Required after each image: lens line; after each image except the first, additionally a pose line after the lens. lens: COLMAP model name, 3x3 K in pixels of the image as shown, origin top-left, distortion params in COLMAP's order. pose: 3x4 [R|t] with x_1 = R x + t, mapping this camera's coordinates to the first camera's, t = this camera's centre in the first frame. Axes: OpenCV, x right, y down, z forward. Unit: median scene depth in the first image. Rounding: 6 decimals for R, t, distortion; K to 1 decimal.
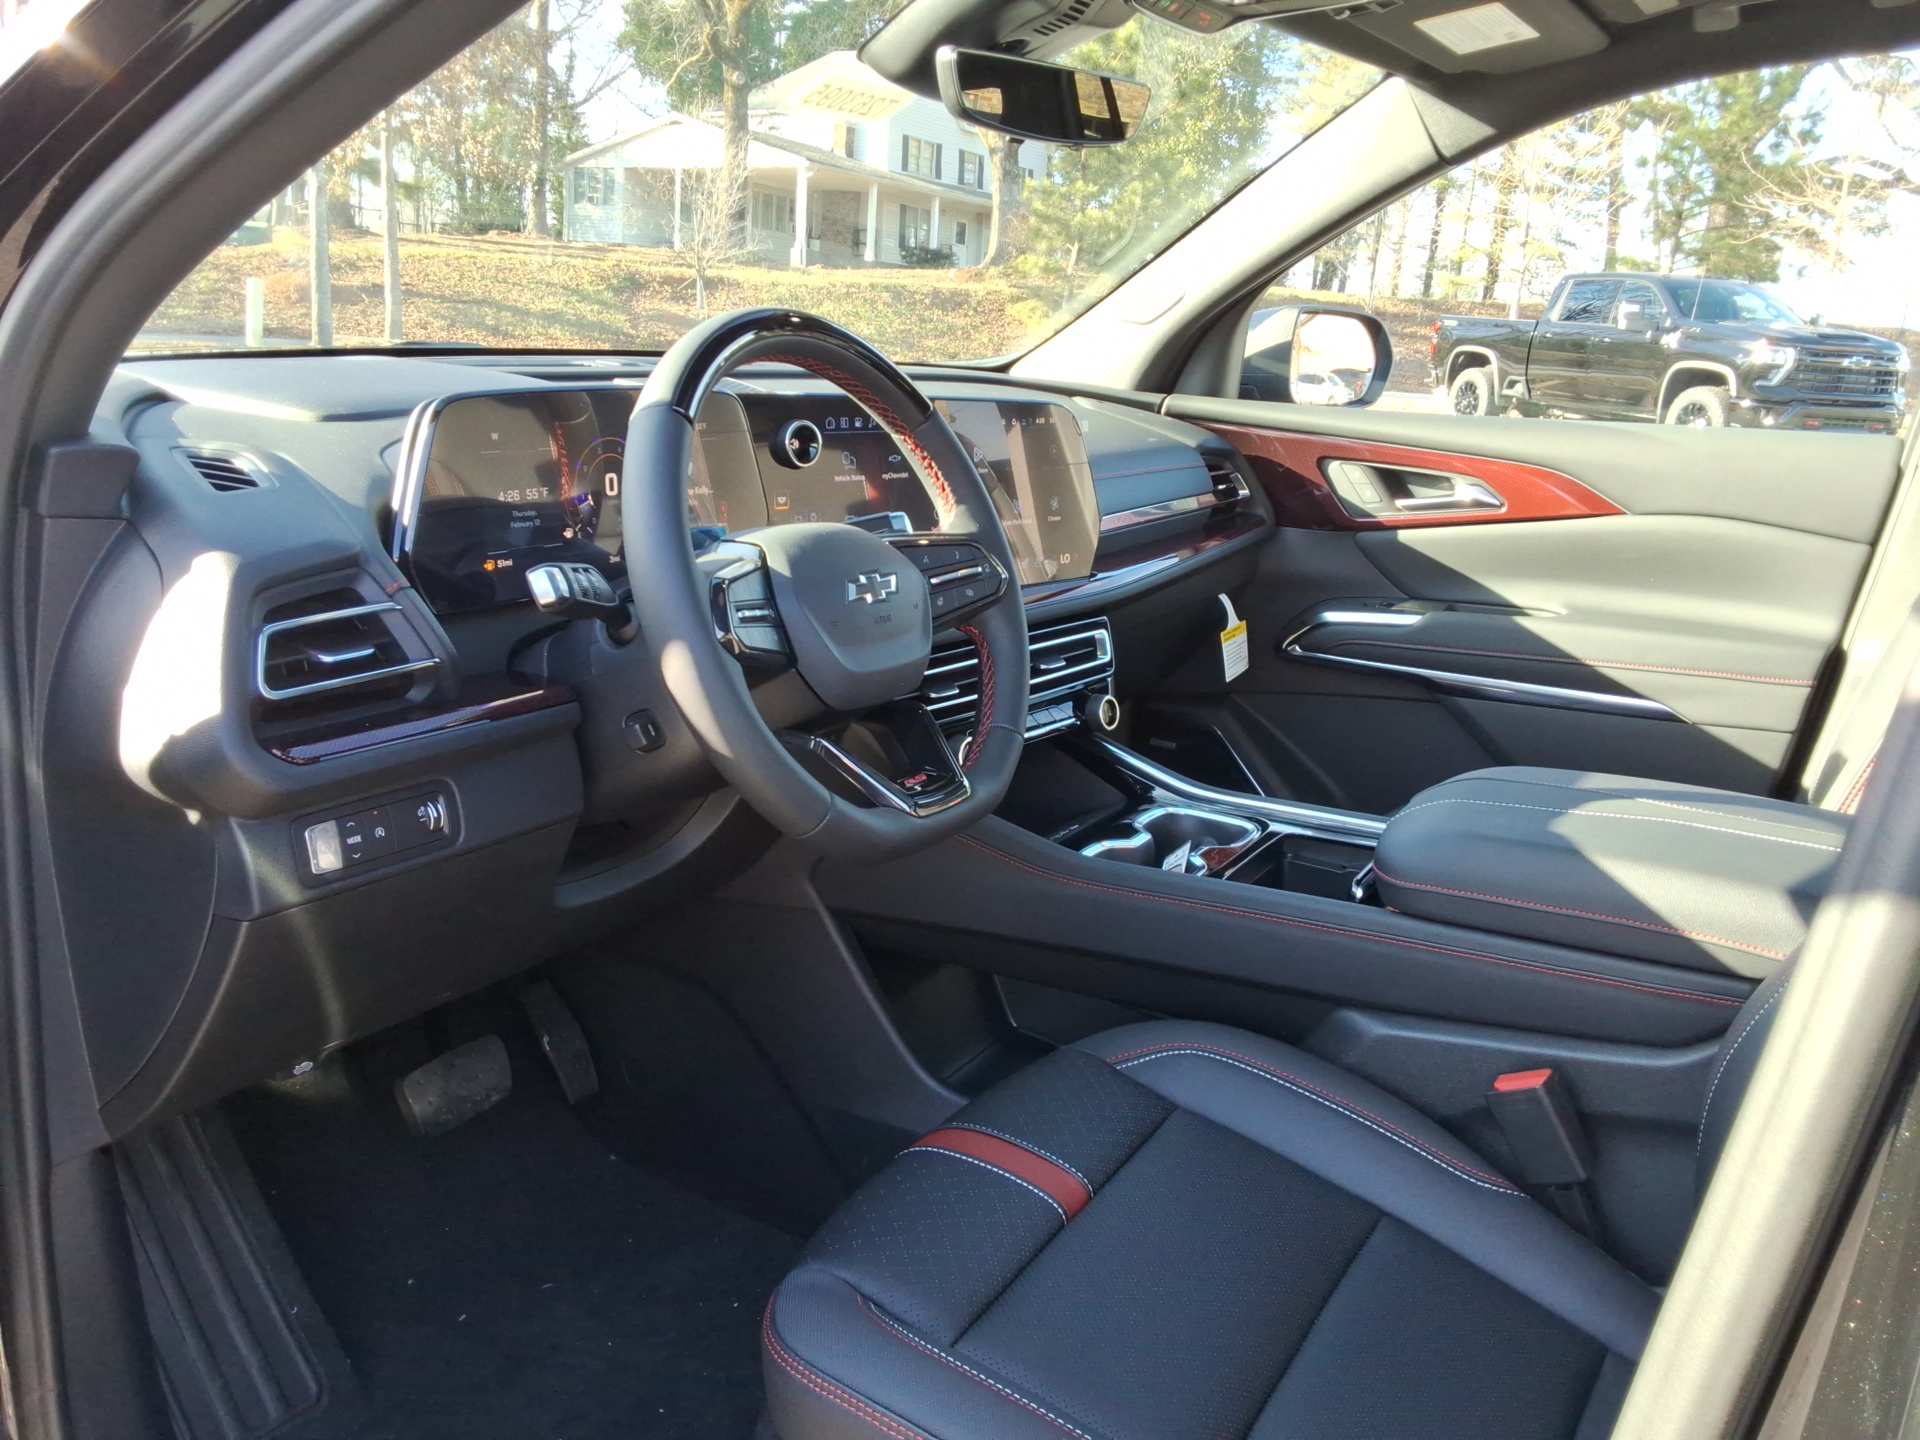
lens RADIAL K [[1538.4, 0, 984.5], [0, 1538.4, 695.0], [0, 0, 1]] dist [0.103487, -0.163767]
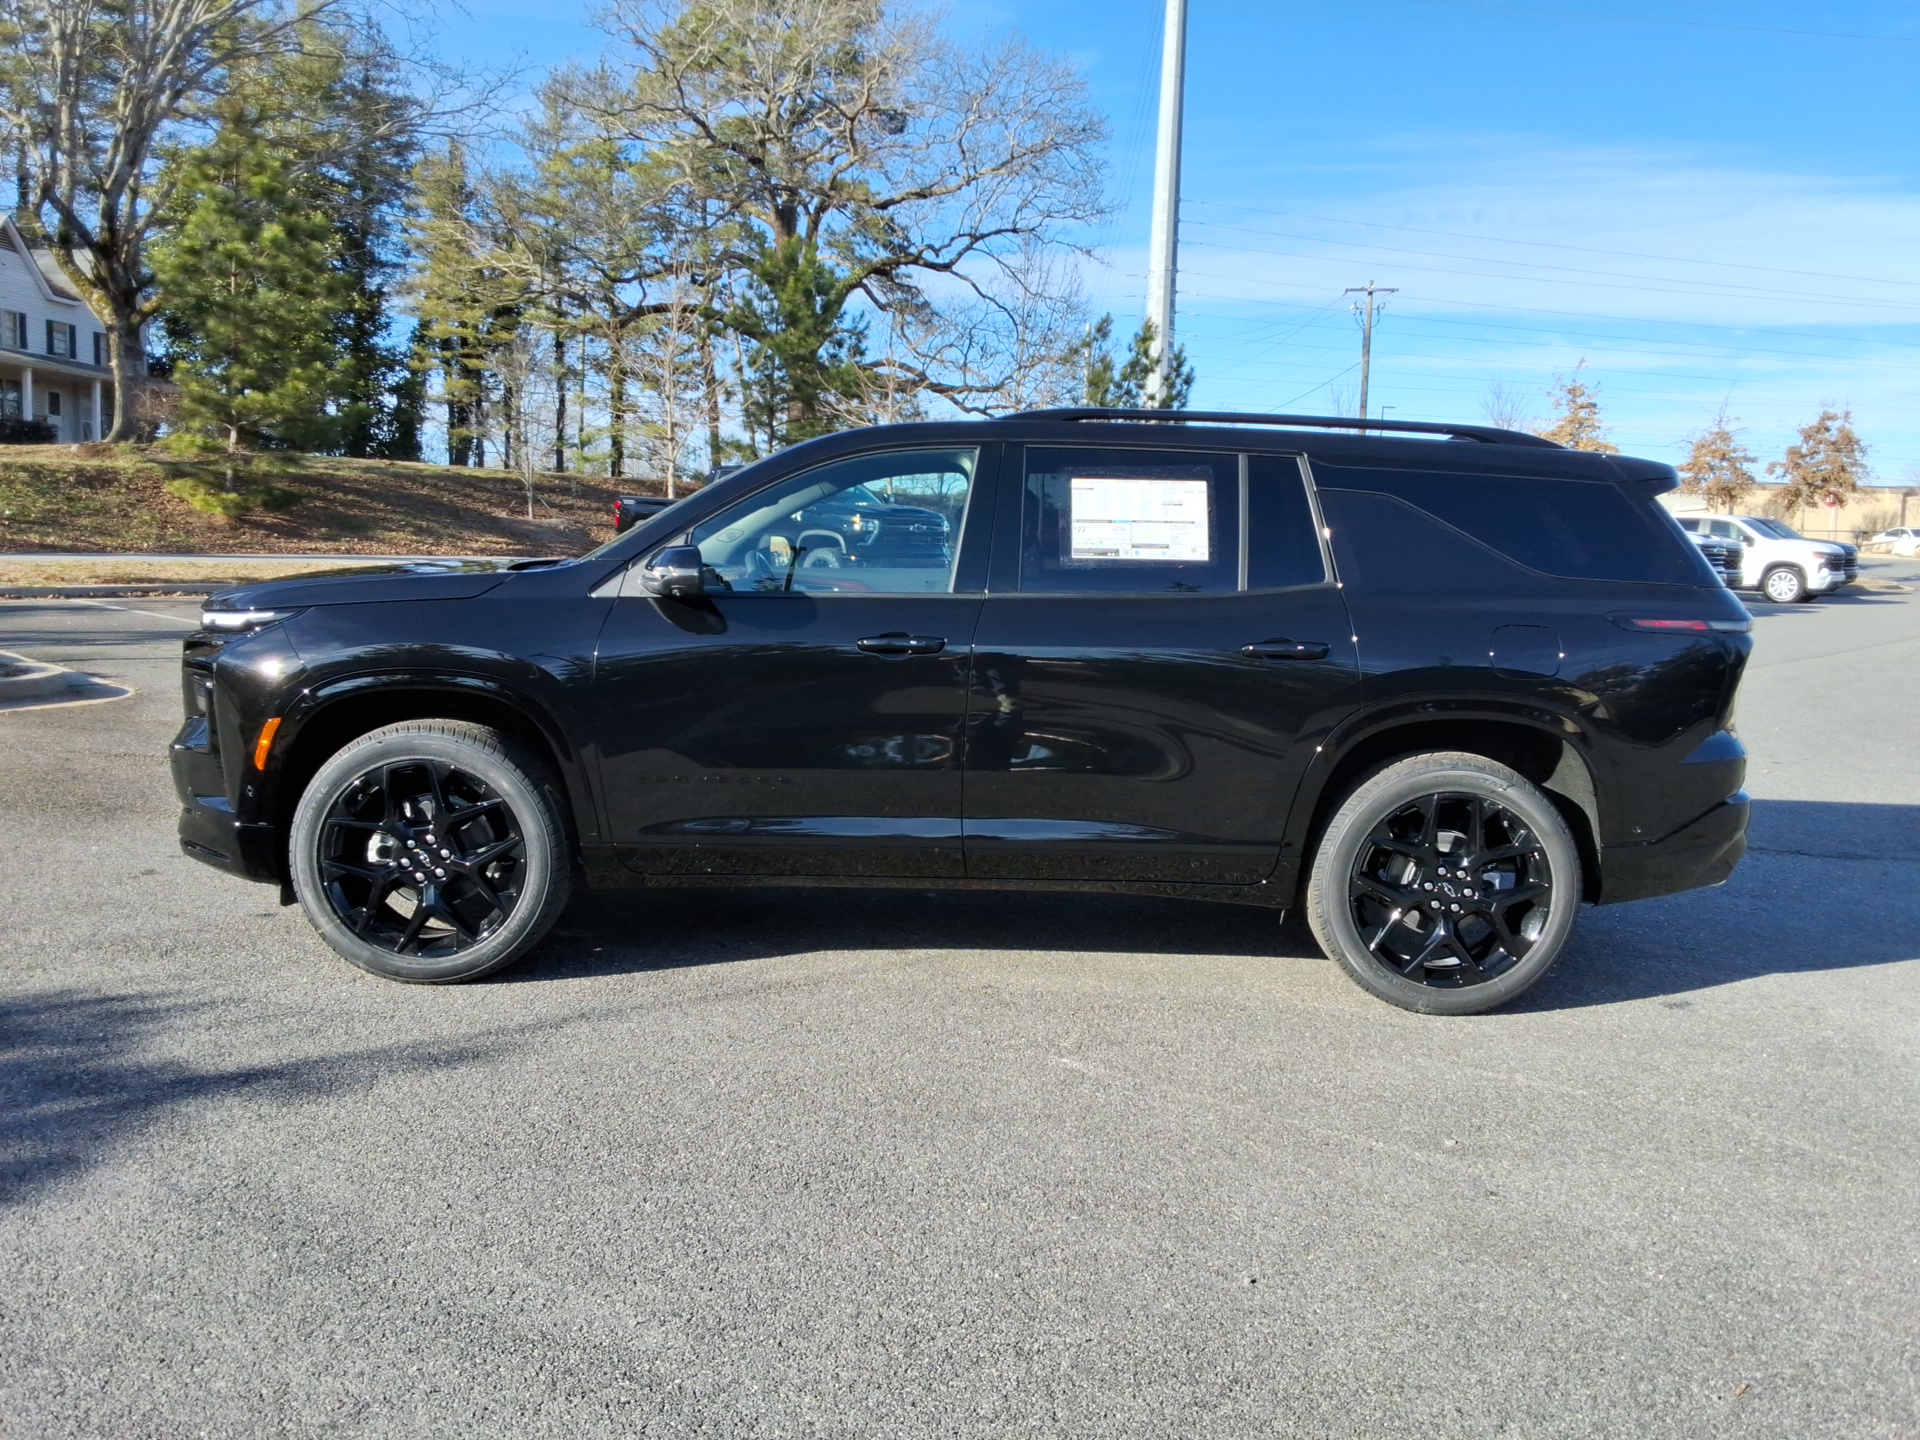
lens RADIAL K [[1538.4, 0, 984.5], [0, 1538.4, 695.0], [0, 0, 1]] dist [0.103487, -0.163767]
pose [[0.852560, -0.083589, 0.515902, -0.066302], [0.135371, 0.988758, -0.063505, 0.019297], [-0.504794, 0.123980, 0.854290, -0.111505]]
